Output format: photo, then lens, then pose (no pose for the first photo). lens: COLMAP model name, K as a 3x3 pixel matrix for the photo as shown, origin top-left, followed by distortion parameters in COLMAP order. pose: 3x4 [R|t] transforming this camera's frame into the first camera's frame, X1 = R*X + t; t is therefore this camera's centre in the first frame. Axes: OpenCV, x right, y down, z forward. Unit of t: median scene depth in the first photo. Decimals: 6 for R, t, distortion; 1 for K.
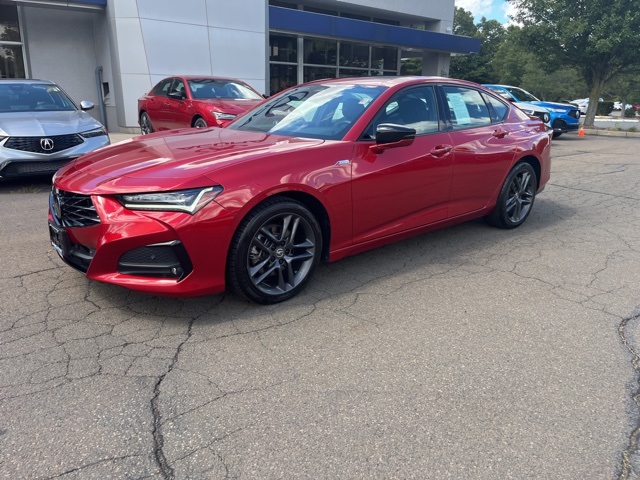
lens RADIAL K [[483.9, 0, 317.6], [0, 483.9, 239.6], [0, 0, 1]] dist [0.075732, -0.098926]
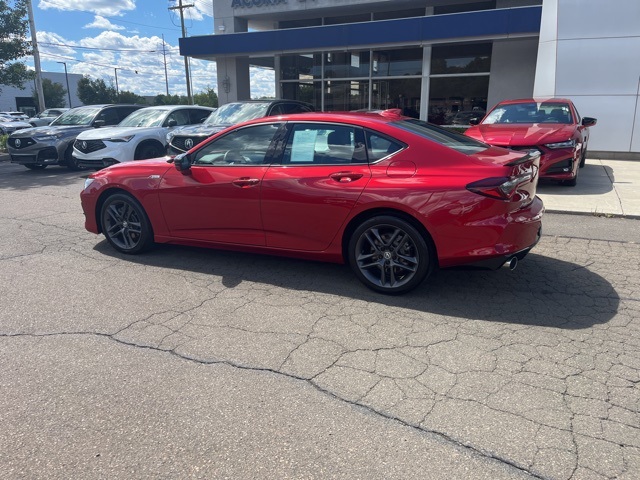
lens RADIAL K [[483.9, 0, 318.2], [0, 483.9, 241.0], [0, 0, 1]] dist [0.075732, -0.098926]
pose [[0.394128, 0.221872, -0.891872, 1.365643], [-0.244832, 0.960702, 0.130801, -0.241407], [0.885845, 0.166807, 0.432961, 0.690052]]
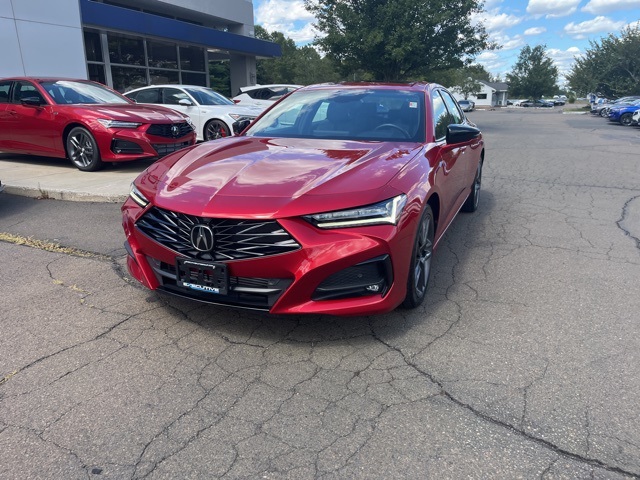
lens RADIAL K [[483.9, 0, 317.1], [0, 483.9, 236.7], [0, 0, 1]] dist [0.075732, -0.098926]
pose [[0.900901, -0.130871, 0.413824, -0.546418], [0.134181, 0.990730, 0.021202, -0.048355], [-0.412762, 0.036426, 0.910110, 0.126653]]
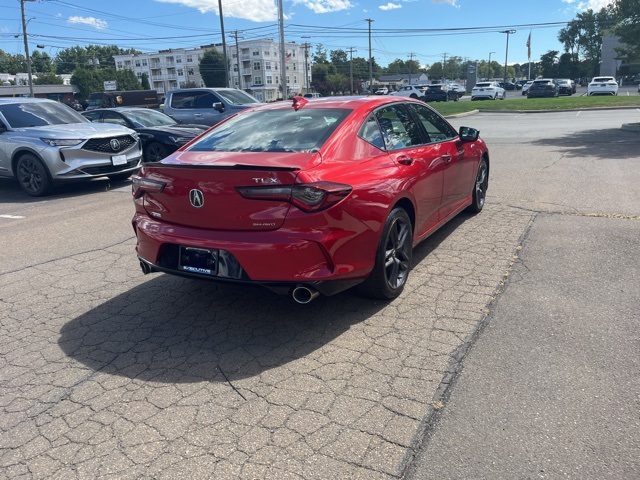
lens RADIAL K [[483.9, 0, 317.3], [0, 483.9, 231.9], [0, 0, 1]] dist [0.075732, -0.098926]
pose [[-0.937741, 0.122903, -0.324866, 0.642219], [-0.064114, 0.857984, 0.509659, -0.720295], [0.341368, 0.498757, -0.796687, 2.284241]]
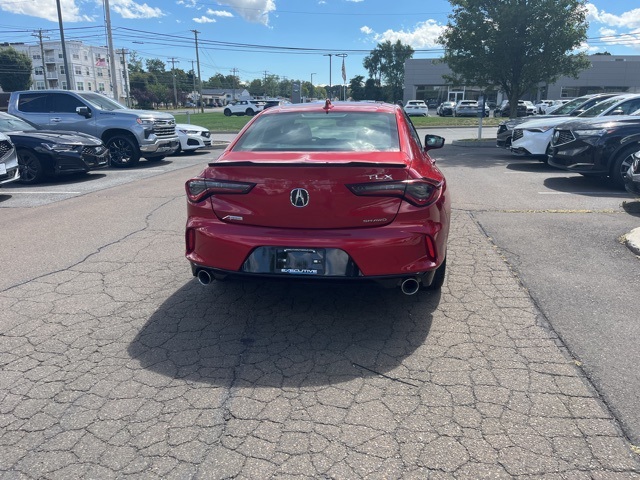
lens RADIAL K [[483.9, 0, 318.4], [0, 483.9, 241.7], [0, 0, 1]] dist [0.075732, -0.098926]
pose [[-0.759714, 0.168114, -0.628150, 1.031826], [-0.185338, 0.869952, 0.456984, -0.645964], [0.623285, 0.463597, -0.629757, 2.093387]]
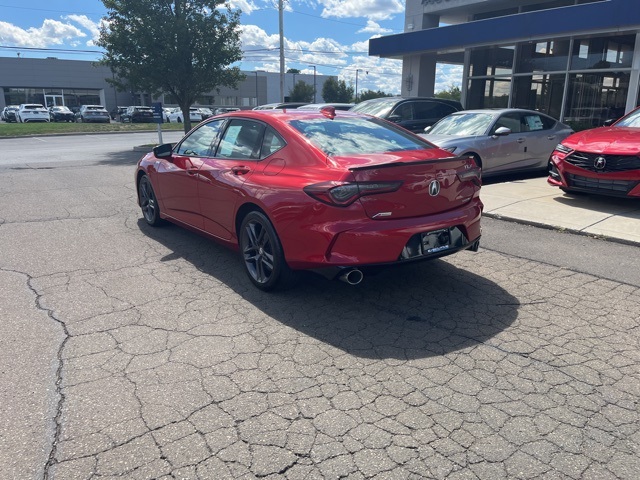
lens RADIAL K [[483.9, 0, 319.0], [0, 483.9, 242.8], [0, 0, 1]] dist [0.075732, -0.098926]
pose [[-0.083800, 0.250052, -0.964599, 1.503270], [-0.281800, 0.922544, 0.263632, -0.438977], [0.955807, 0.293916, -0.006844, 1.388367]]
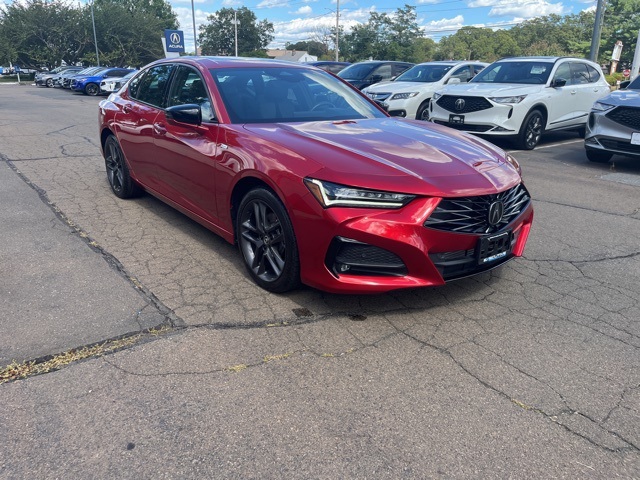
lens RADIAL K [[483.9, 0, 320.4], [0, 483.9, 242.7], [0, 0, 1]] dist [0.075732, -0.098926]
pose [[0.033741, -0.339471, 0.940011, -1.122563], [0.265653, 0.909759, 0.319011, -0.313826], [-0.963478, 0.238953, 0.120878, 0.957812]]
